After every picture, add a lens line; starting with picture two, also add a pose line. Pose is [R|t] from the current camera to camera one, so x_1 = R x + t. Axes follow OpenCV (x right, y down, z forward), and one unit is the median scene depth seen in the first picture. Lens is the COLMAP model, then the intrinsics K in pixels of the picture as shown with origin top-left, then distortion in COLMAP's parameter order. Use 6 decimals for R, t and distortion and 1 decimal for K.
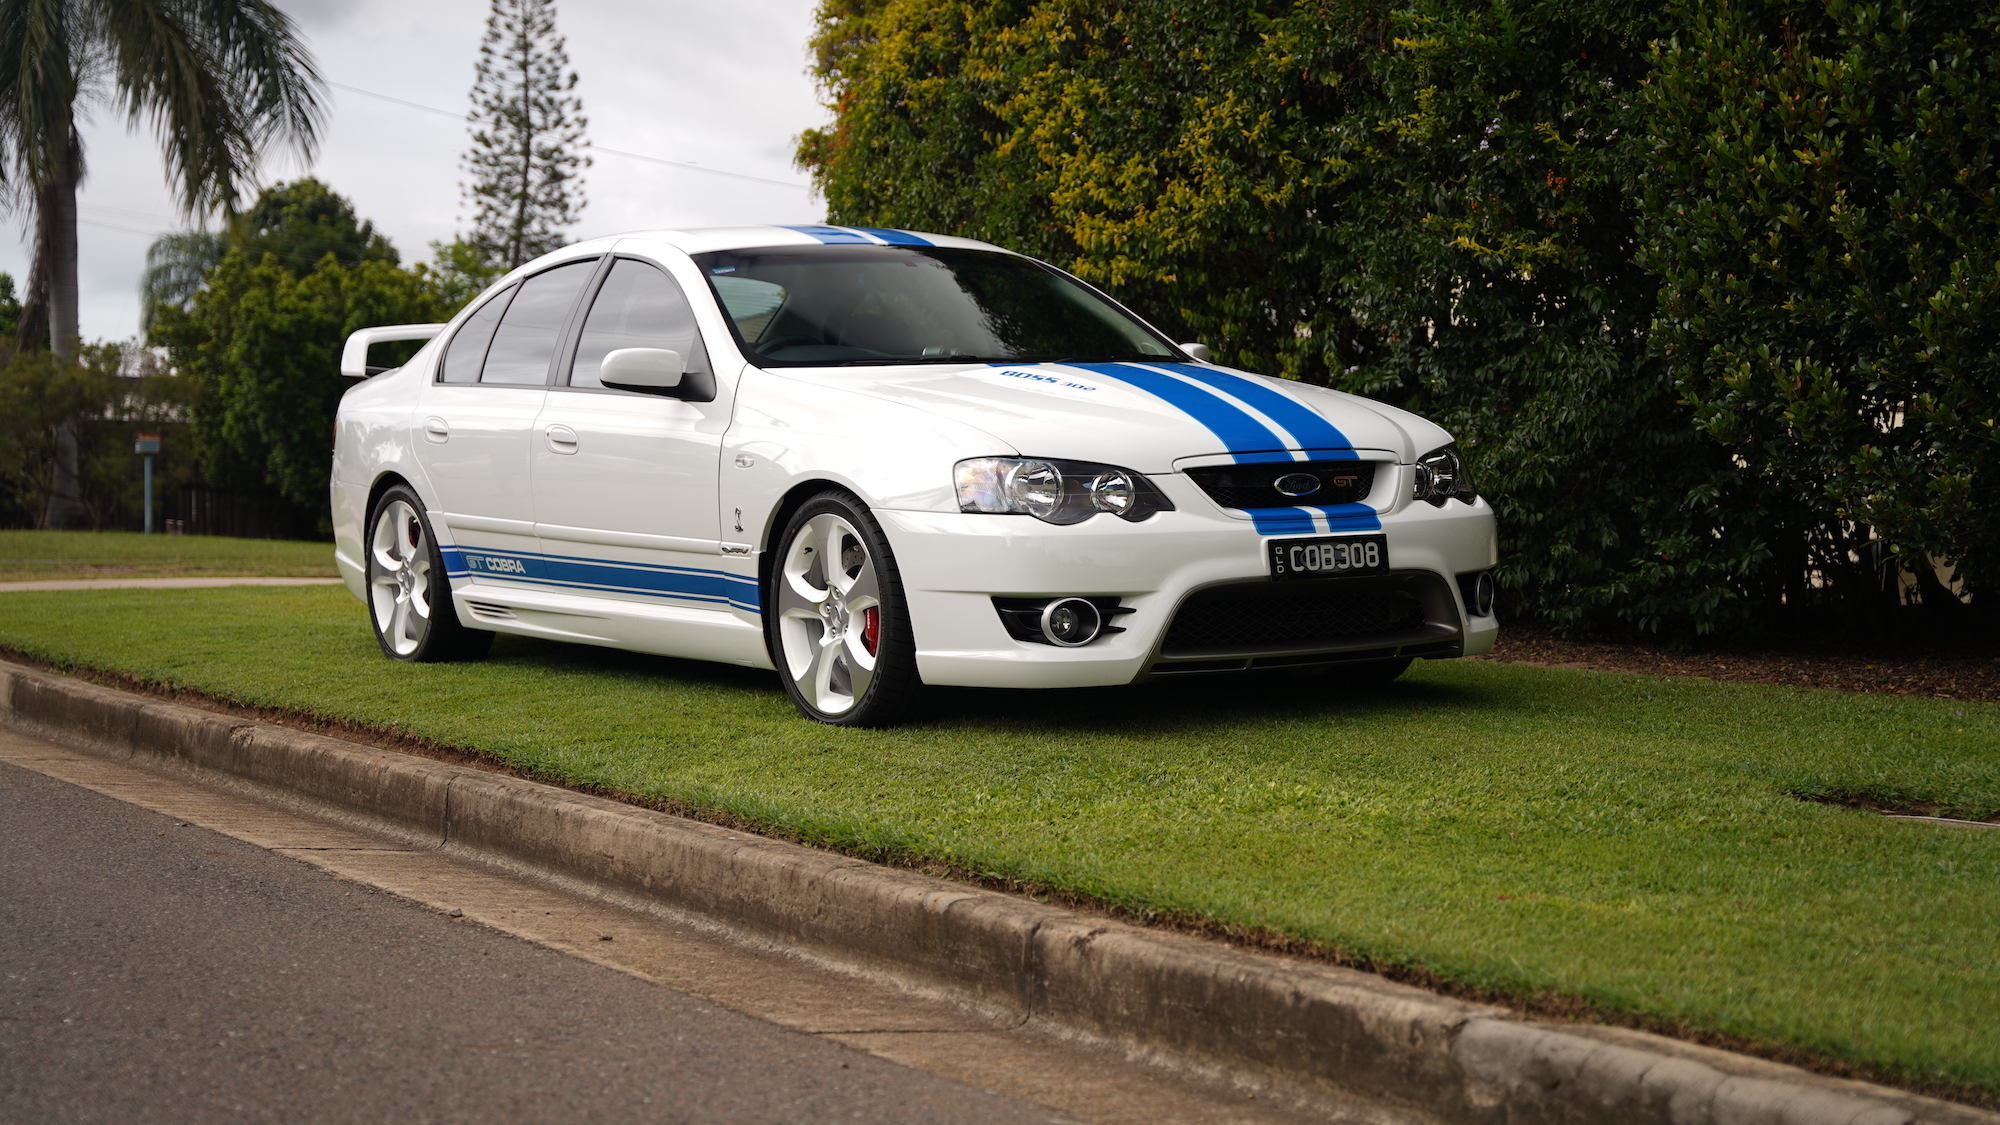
lens RADIAL K [[2960.8, 0, 1000.0], [0, 2960.8, 562.5], [0, 0, 1]] dist [0.123935, 0.066623]
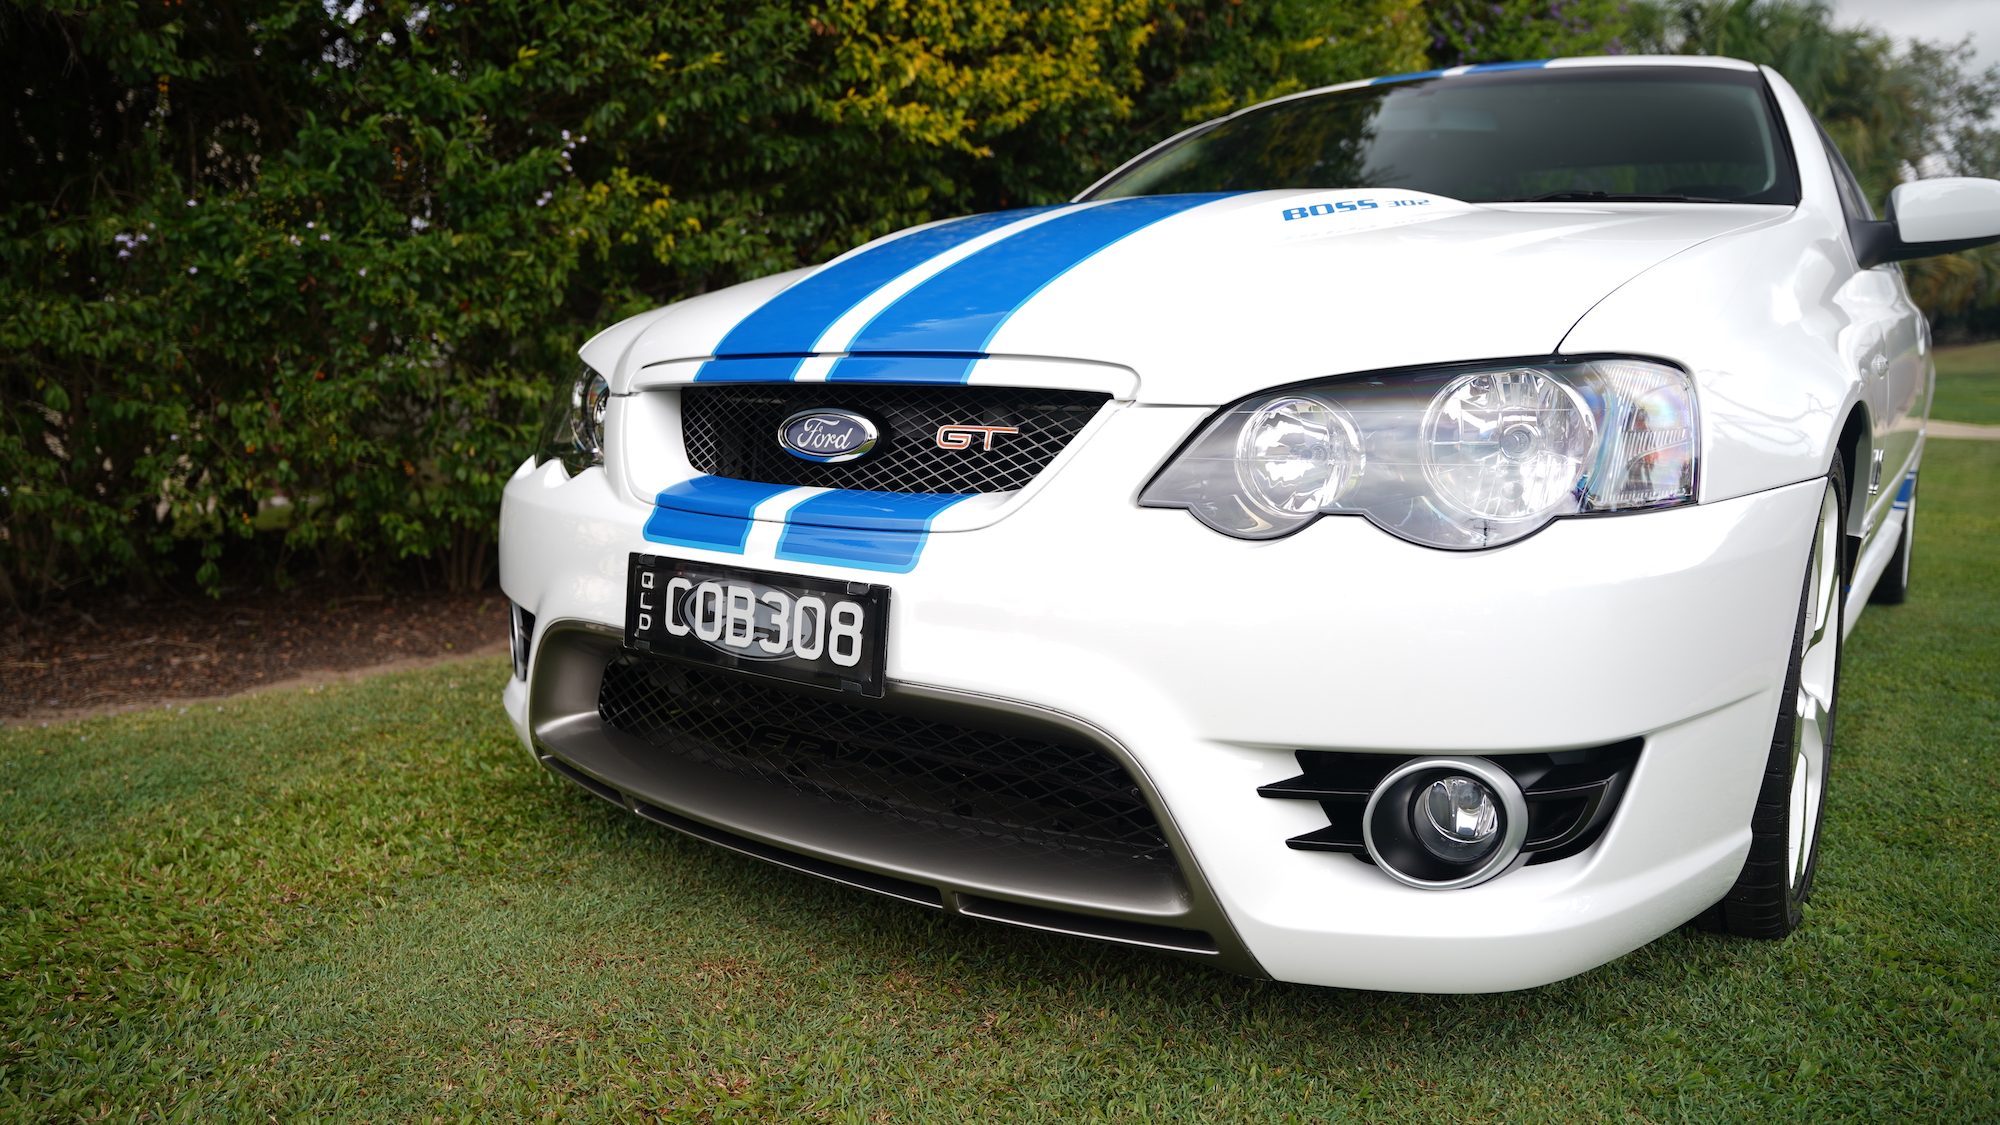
lens RADIAL K [[1470.2, 0, 1000.0], [0, 1470.2, 562.5], [0, 0, 1]] dist [-0.215708, 0.182012]
pose [[0.346552, 0.153215, -0.925433, 0.296222], [-0.063802, 0.988136, 0.139704, -0.038067], [0.935858, 0.010630, 0.352216, 0.927908]]
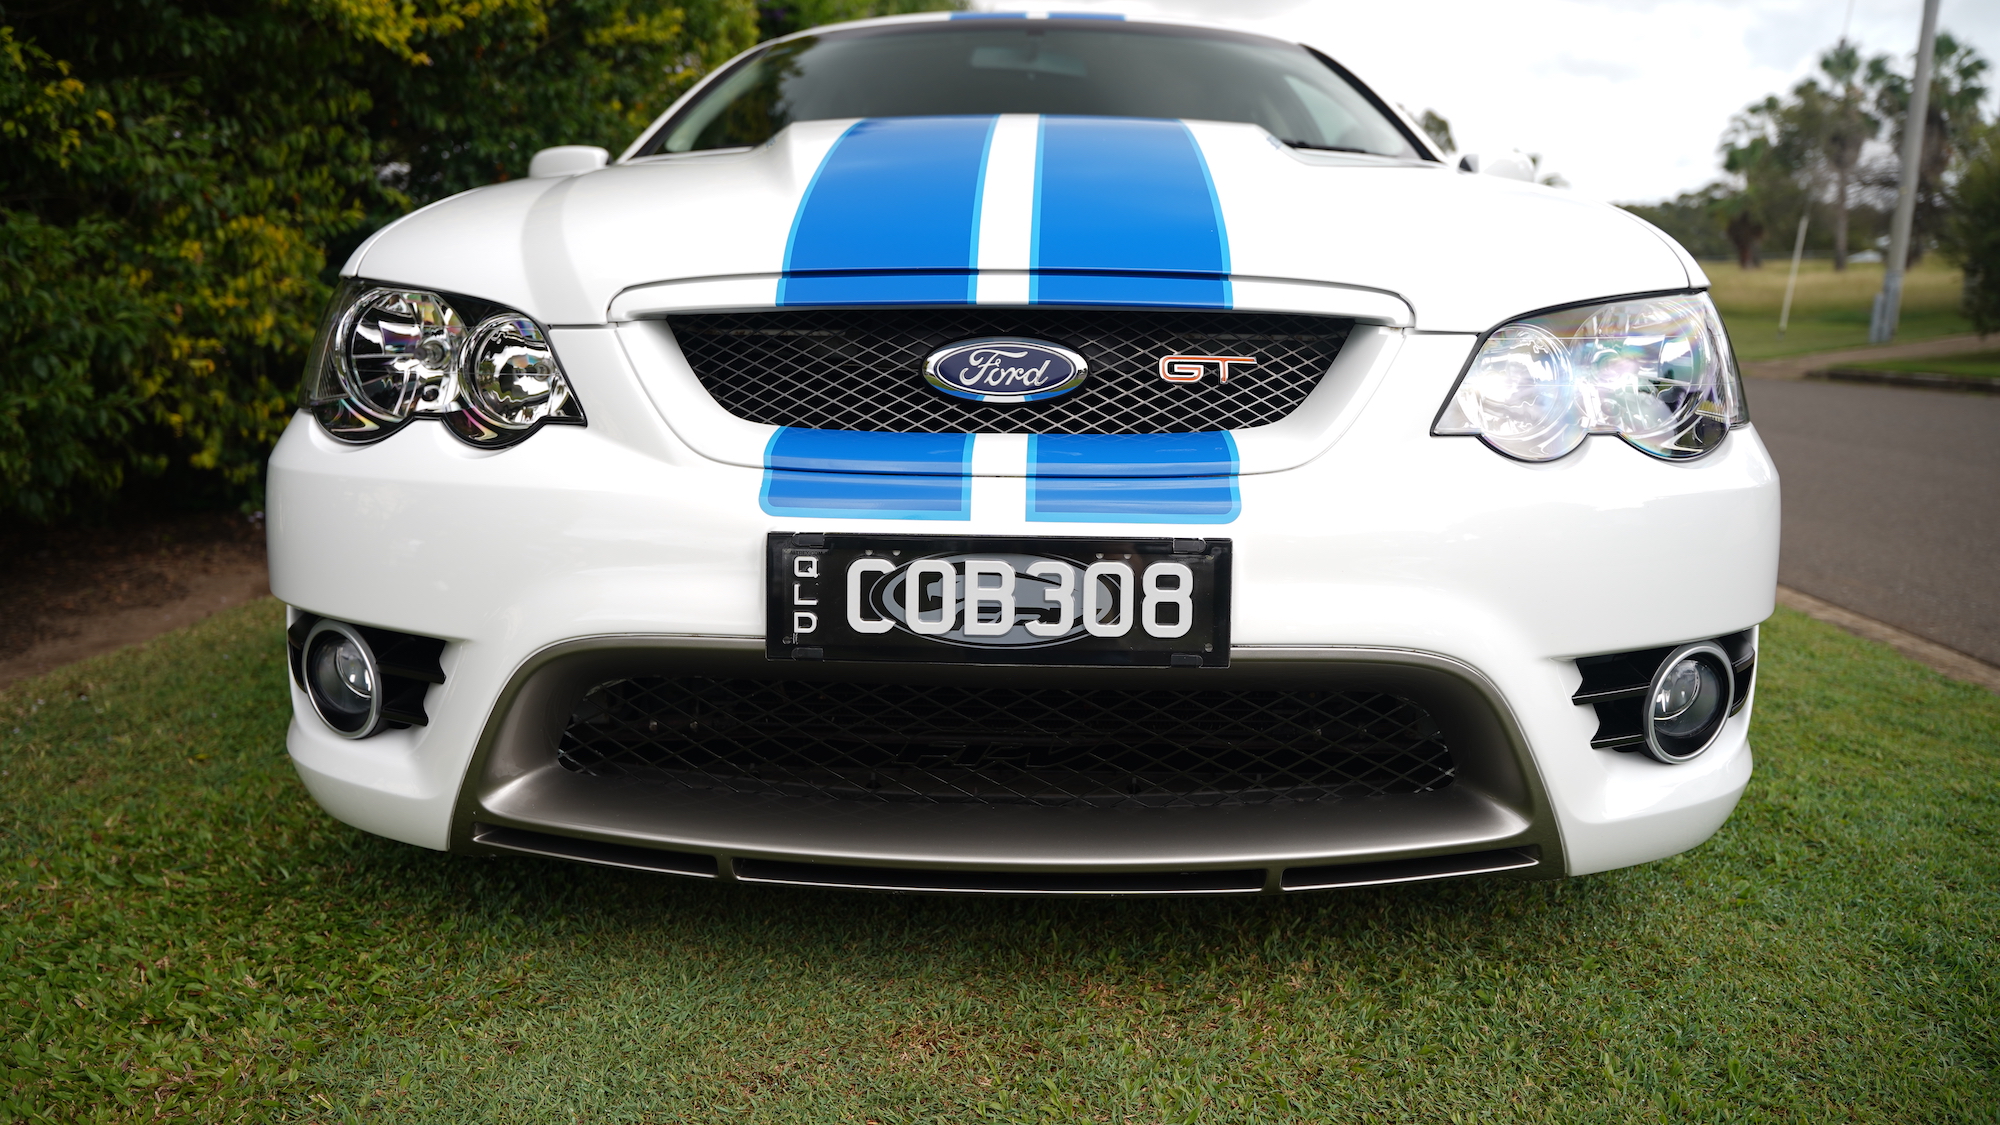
lens RADIAL K [[1470.2, 0, 1000.0], [0, 1470.2, 562.5], [0, 0, 1]] dist [-0.215708, 0.182012]
pose [[0.831979, 0.122353, -0.541148, 0.190838], [-0.059365, 0.989412, 0.132434, -0.026032], [0.551622, -0.078057, 0.830434, 0.836068]]
